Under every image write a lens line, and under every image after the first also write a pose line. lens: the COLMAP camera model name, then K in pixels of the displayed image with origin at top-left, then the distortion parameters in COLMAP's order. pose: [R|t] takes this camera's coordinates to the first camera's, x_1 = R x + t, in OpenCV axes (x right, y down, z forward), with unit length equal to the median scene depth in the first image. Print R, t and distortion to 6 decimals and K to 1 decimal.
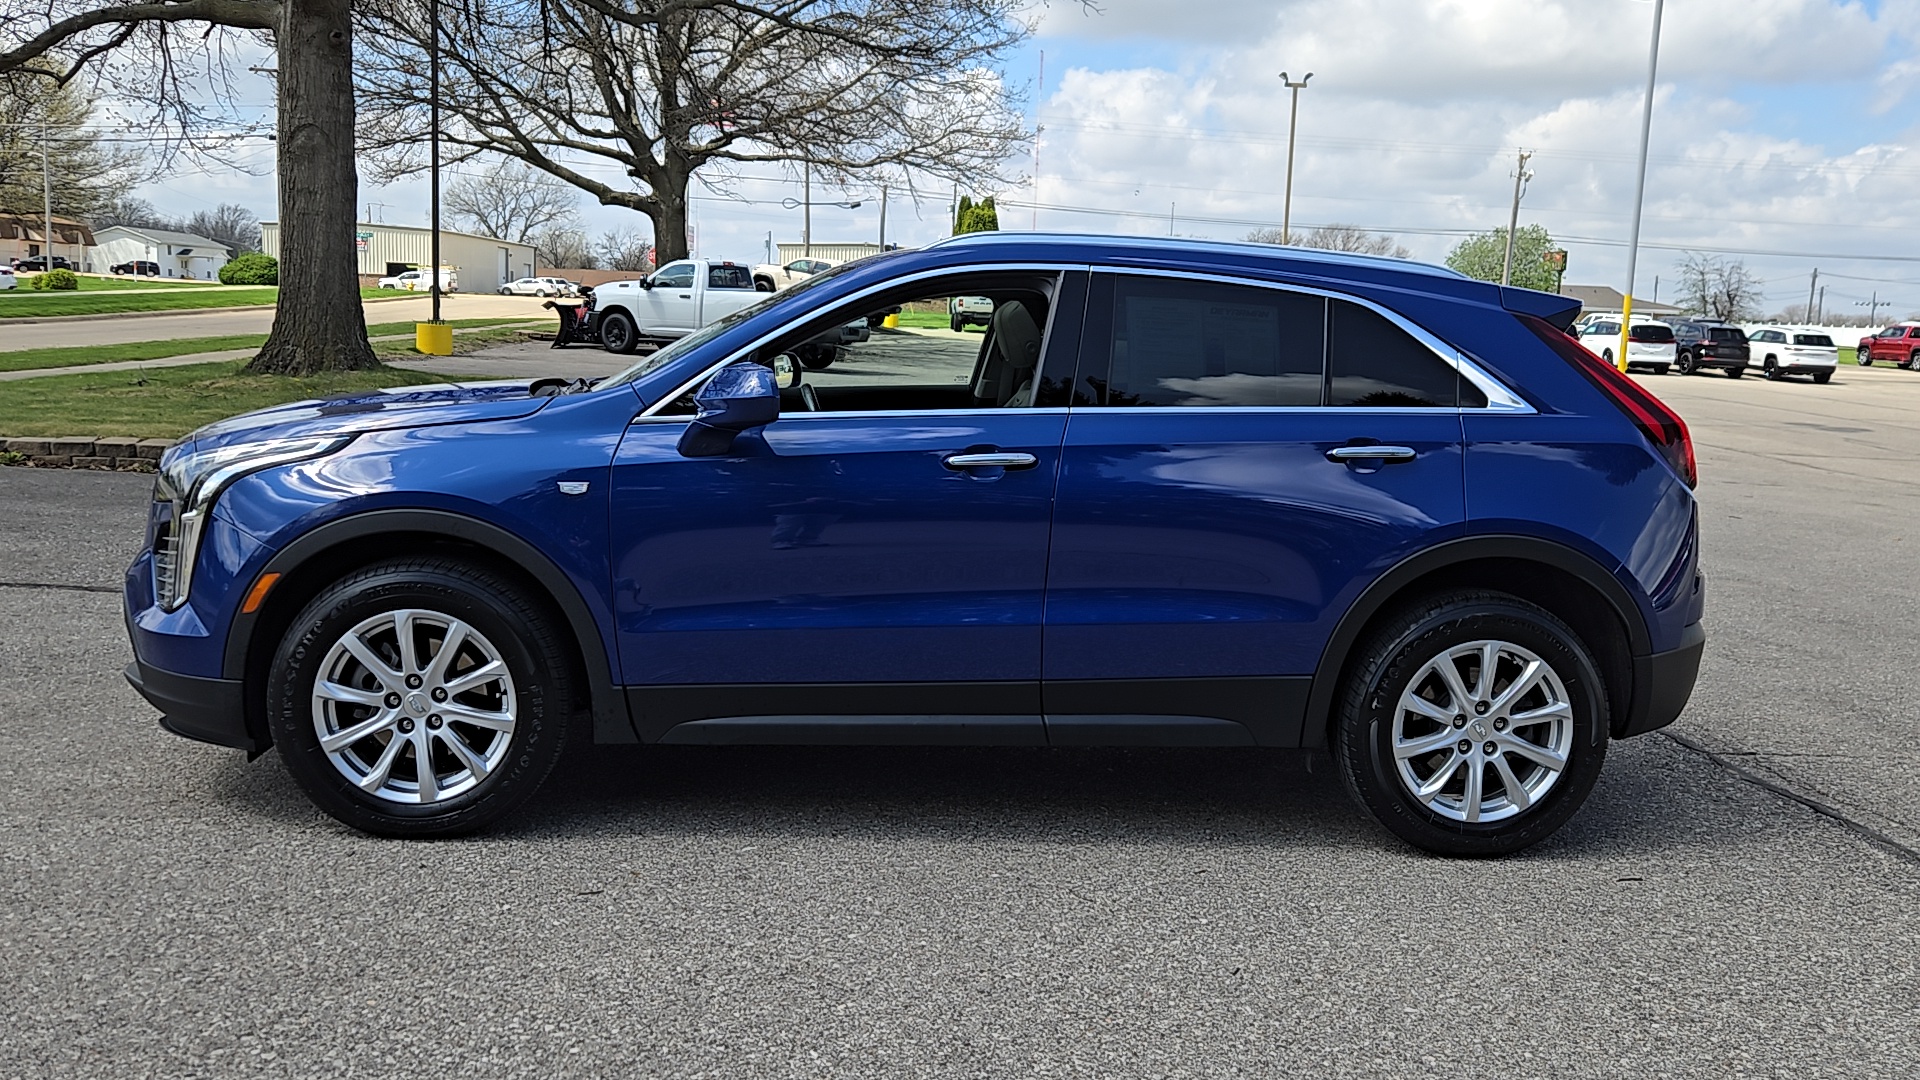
lens RADIAL K [[1612.1, 0, 952.5], [0, 1612.1, 543.5], [0, 0, 1]] dist [0.016598, 0.004669]
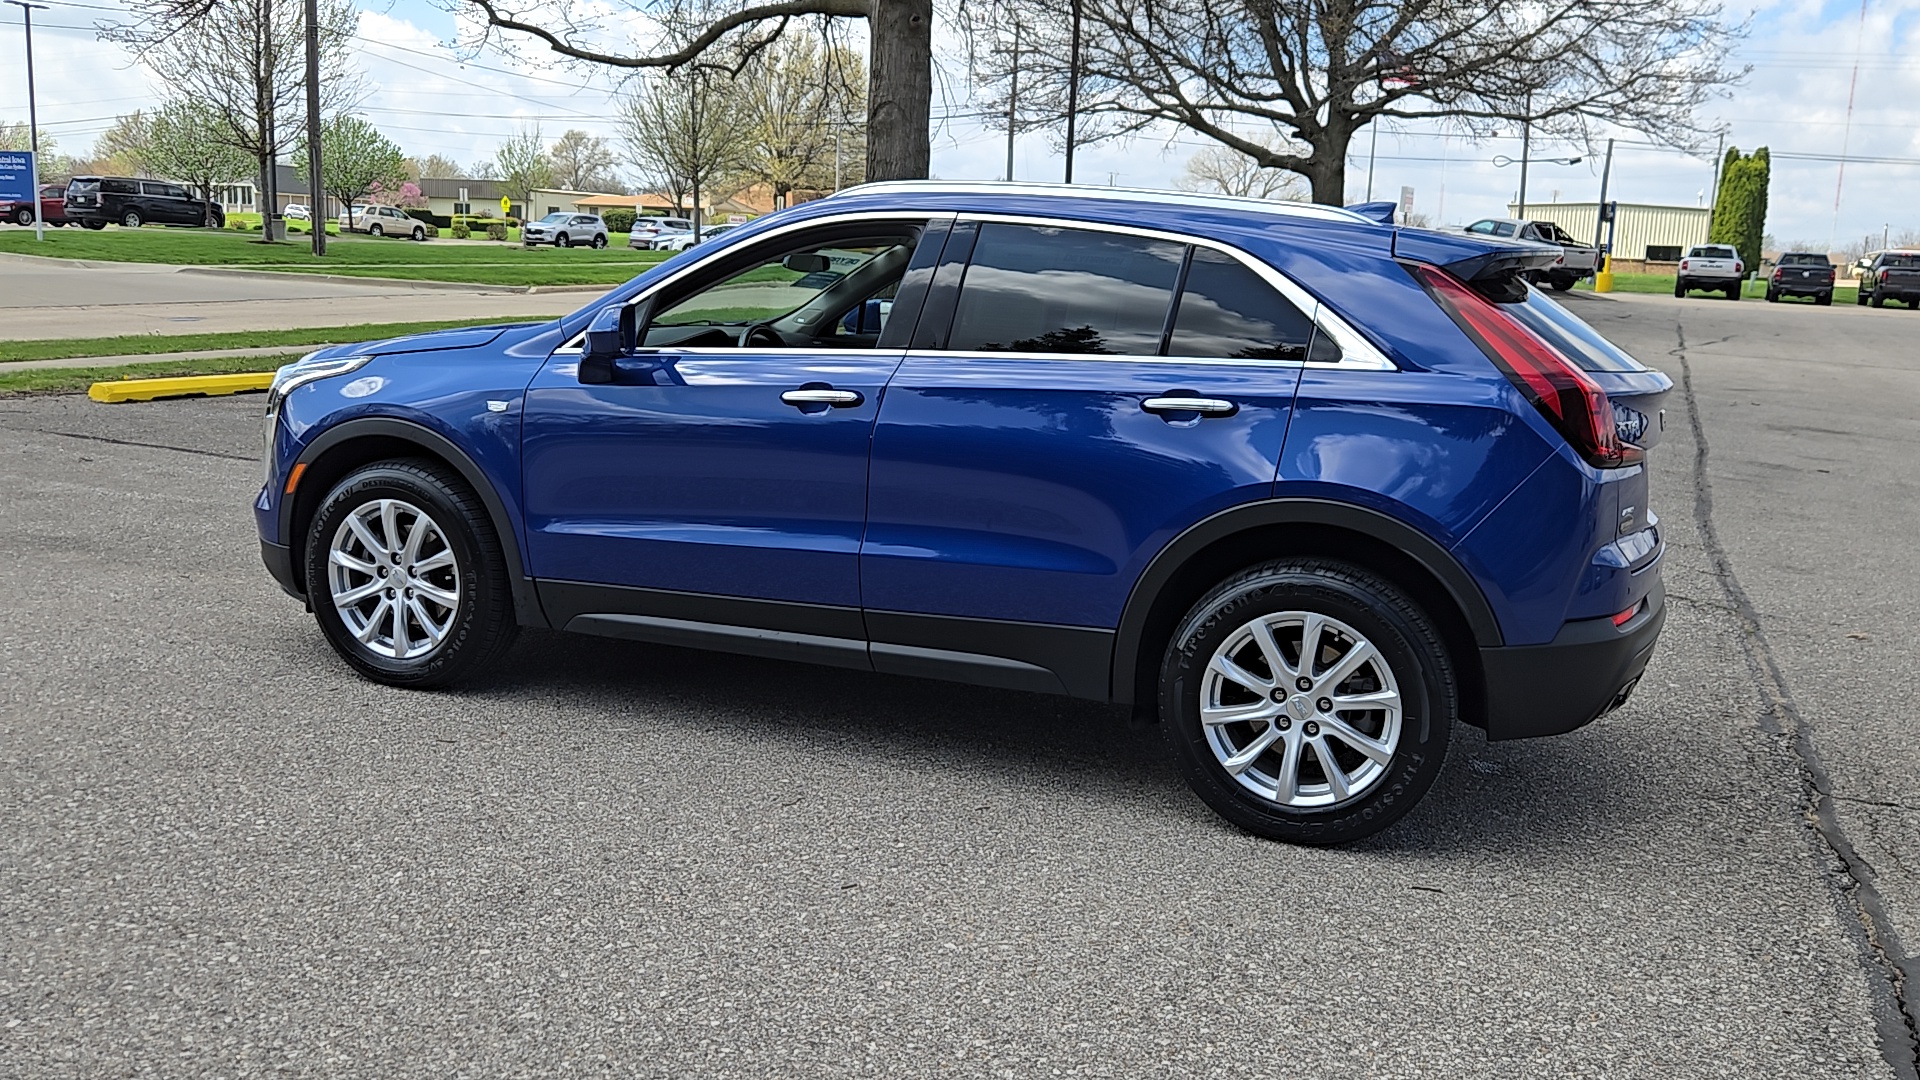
lens RADIAL K [[1612.1, 0, 952.5], [0, 1612.1, 543.5], [0, 0, 1]] dist [0.016598, 0.004669]
pose [[0.898051, 0.077210, -0.433063, 0.542537], [-0.068025, 0.997009, 0.036690, 0.000302], [0.434601, -0.003490, 0.900617, 0.071470]]
